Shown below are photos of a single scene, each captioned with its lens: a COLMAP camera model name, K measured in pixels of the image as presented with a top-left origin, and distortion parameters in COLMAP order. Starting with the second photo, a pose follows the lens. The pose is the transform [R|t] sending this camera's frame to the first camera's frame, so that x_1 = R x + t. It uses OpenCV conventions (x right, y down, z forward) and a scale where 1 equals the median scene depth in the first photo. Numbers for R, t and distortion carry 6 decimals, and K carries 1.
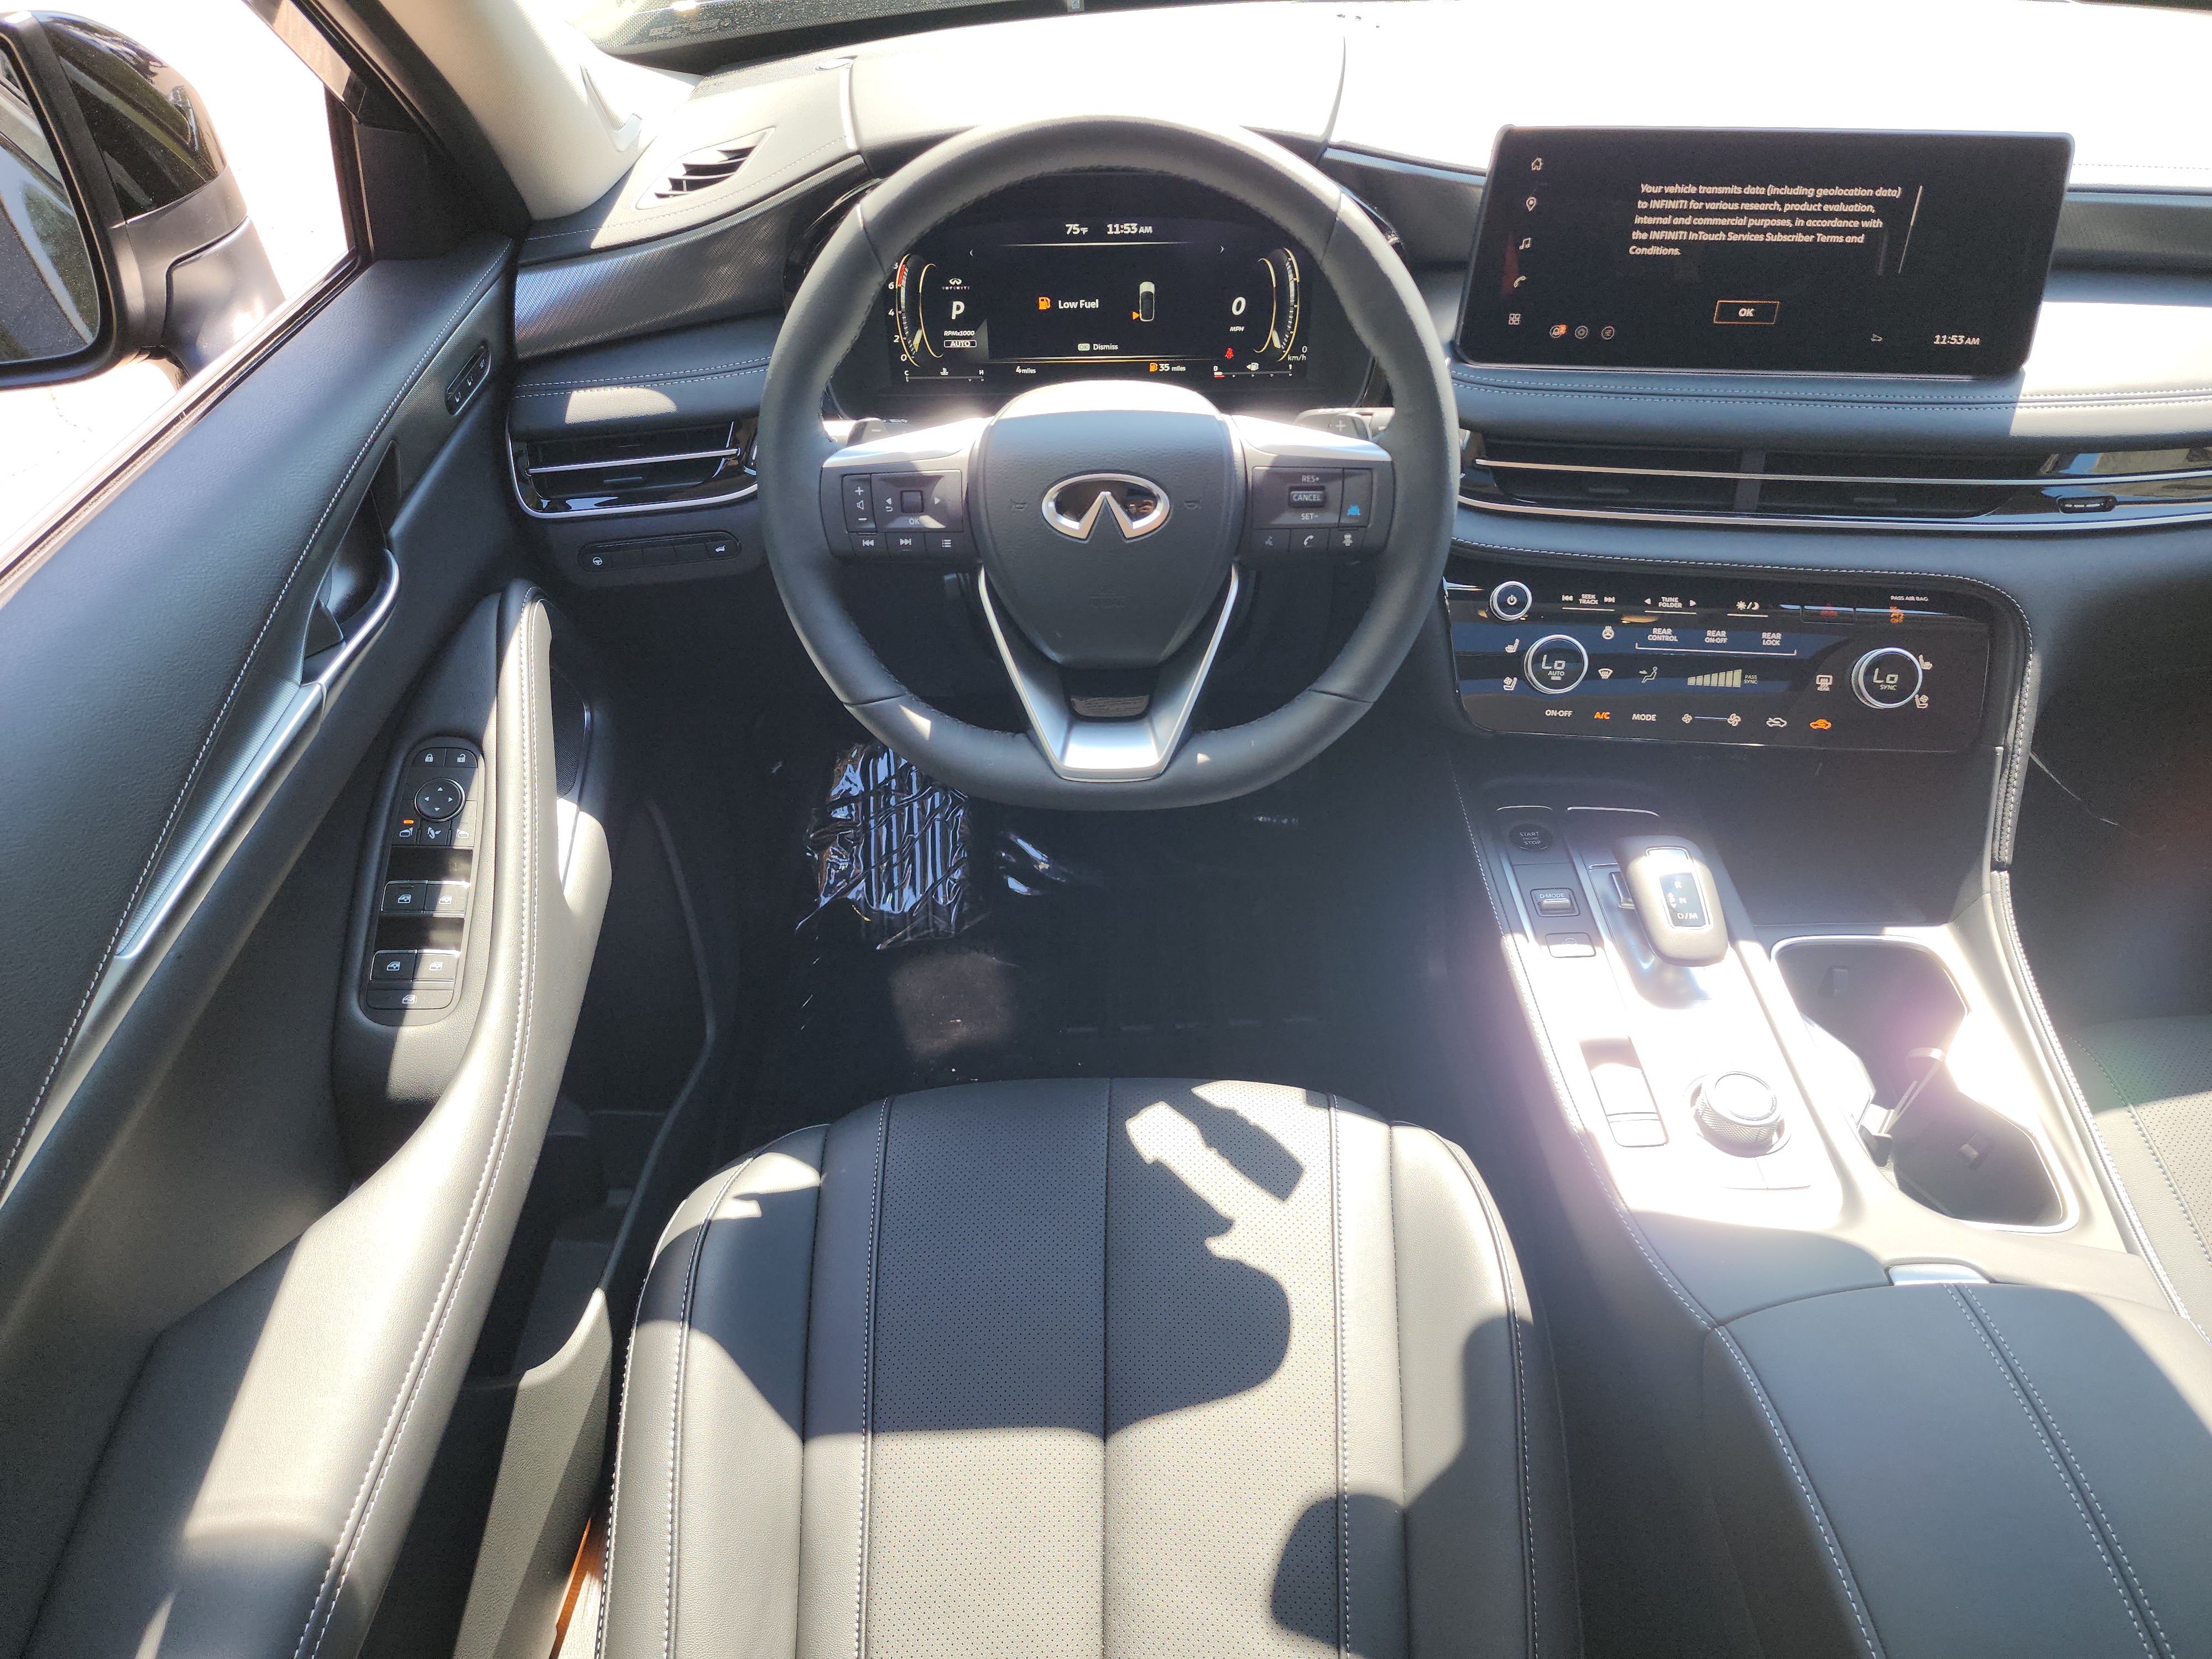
lens RADIAL K [[1542.0, 0, 1073.1], [0, 1542.0, 824.2], [0, 0, 1]] dist [0.049540, -0.003219]
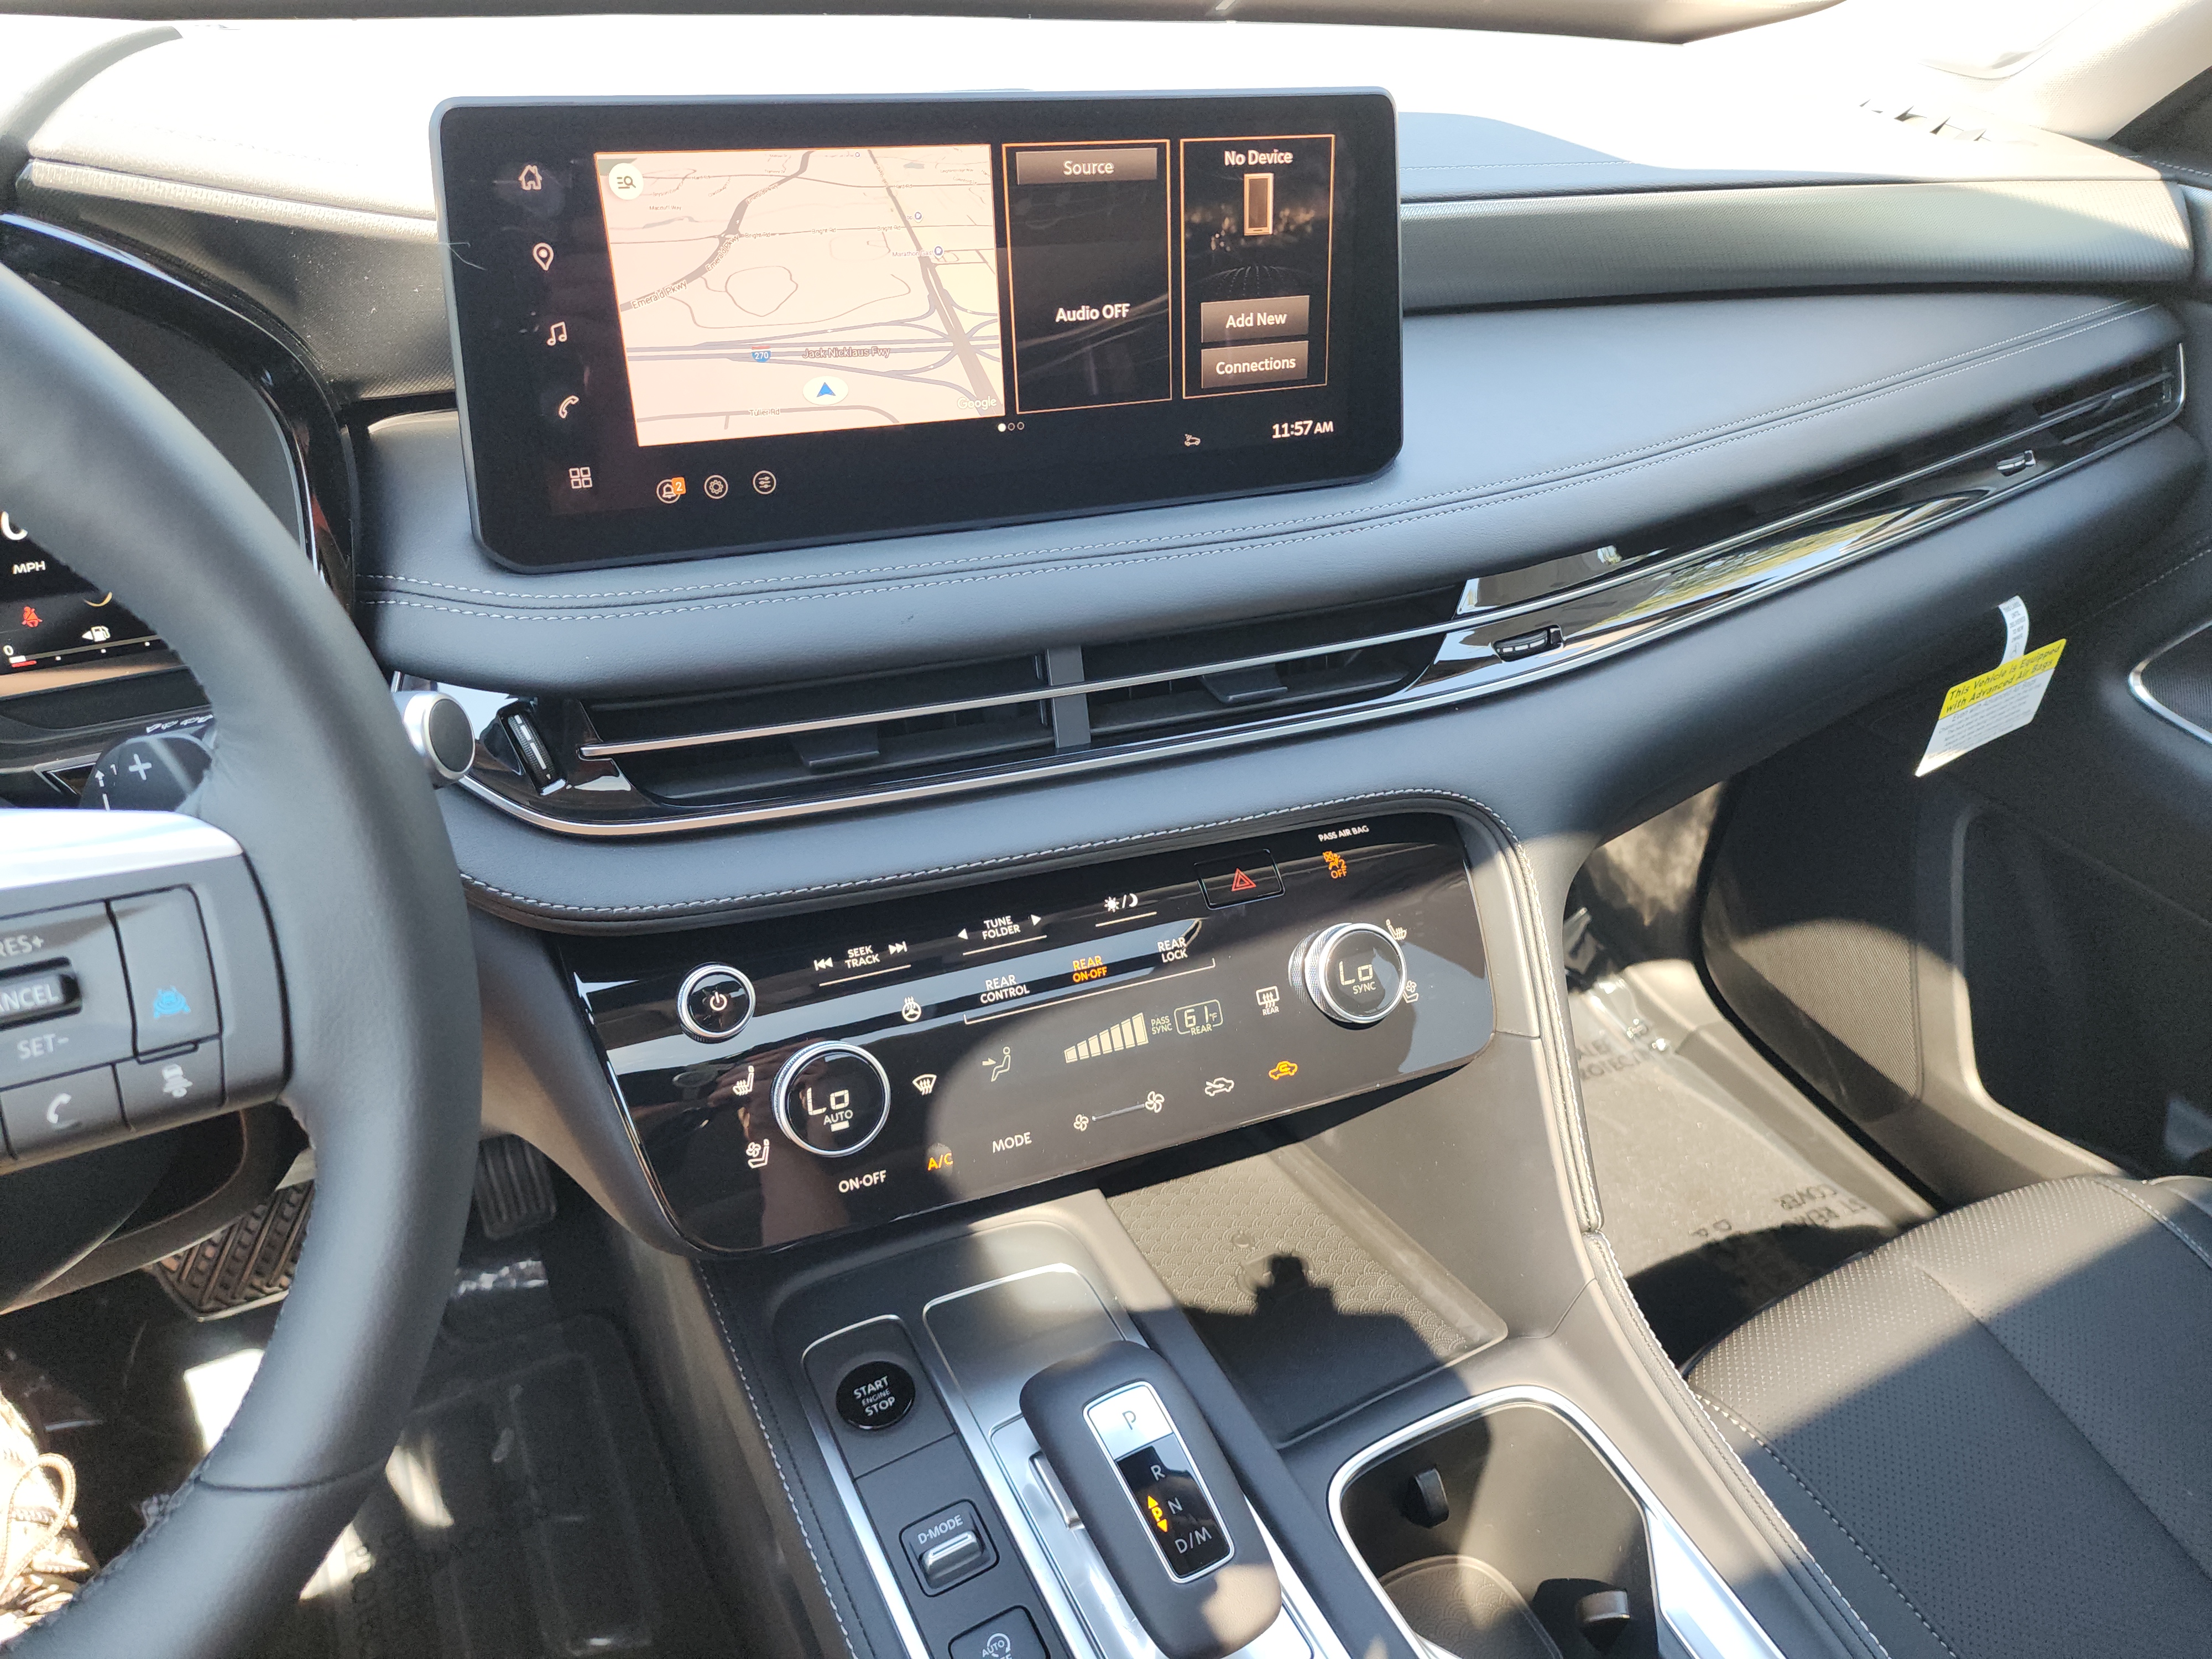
lens RADIAL K [[1542.0, 0, 1073.1], [0, 1542.0, 824.2], [0, 0, 1]] dist [0.049540, -0.003219]
pose [[0.889324, -0.216044, 0.403024, 0.193715], [0.263060, 0.962624, -0.064455, -0.136329], [-0.374035, 0.163341, 0.912917, 0.481696]]
